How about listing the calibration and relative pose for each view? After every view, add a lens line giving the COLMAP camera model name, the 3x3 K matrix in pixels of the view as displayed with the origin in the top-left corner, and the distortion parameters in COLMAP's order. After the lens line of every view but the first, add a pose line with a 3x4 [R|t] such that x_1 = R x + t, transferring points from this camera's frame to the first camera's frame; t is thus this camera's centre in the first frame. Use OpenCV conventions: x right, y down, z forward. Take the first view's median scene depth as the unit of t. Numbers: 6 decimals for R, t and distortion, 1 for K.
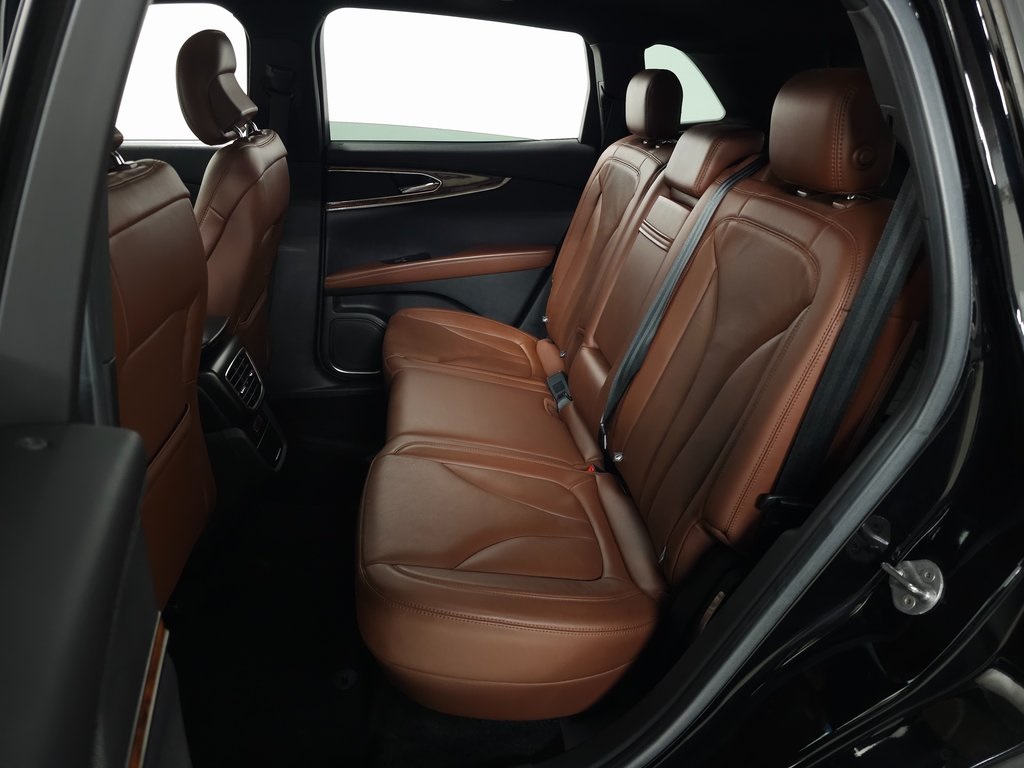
lens RADIAL K [[695.8, 0, 511.1], [0, 695.8, 383.2], [0, 0, 1]] dist [0.043367, -0.047803]
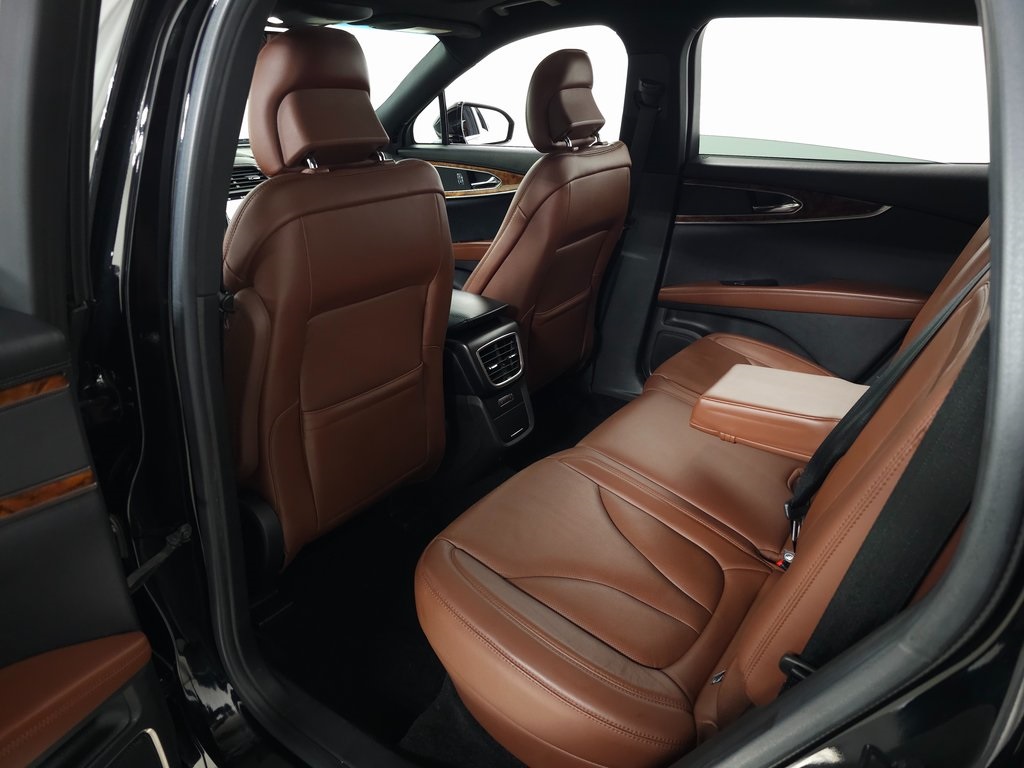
lens RADIAL K [[695.8, 0, 510.7], [0, 695.8, 385.2], [0, 0, 1]] dist [0.043367, -0.047803]
pose [[0.741847, 0.247182, -0.623348, 0.239519], [-0.257893, 0.963254, 0.075050, -0.037046], [0.618994, 0.105081, 0.778334, 0.098549]]
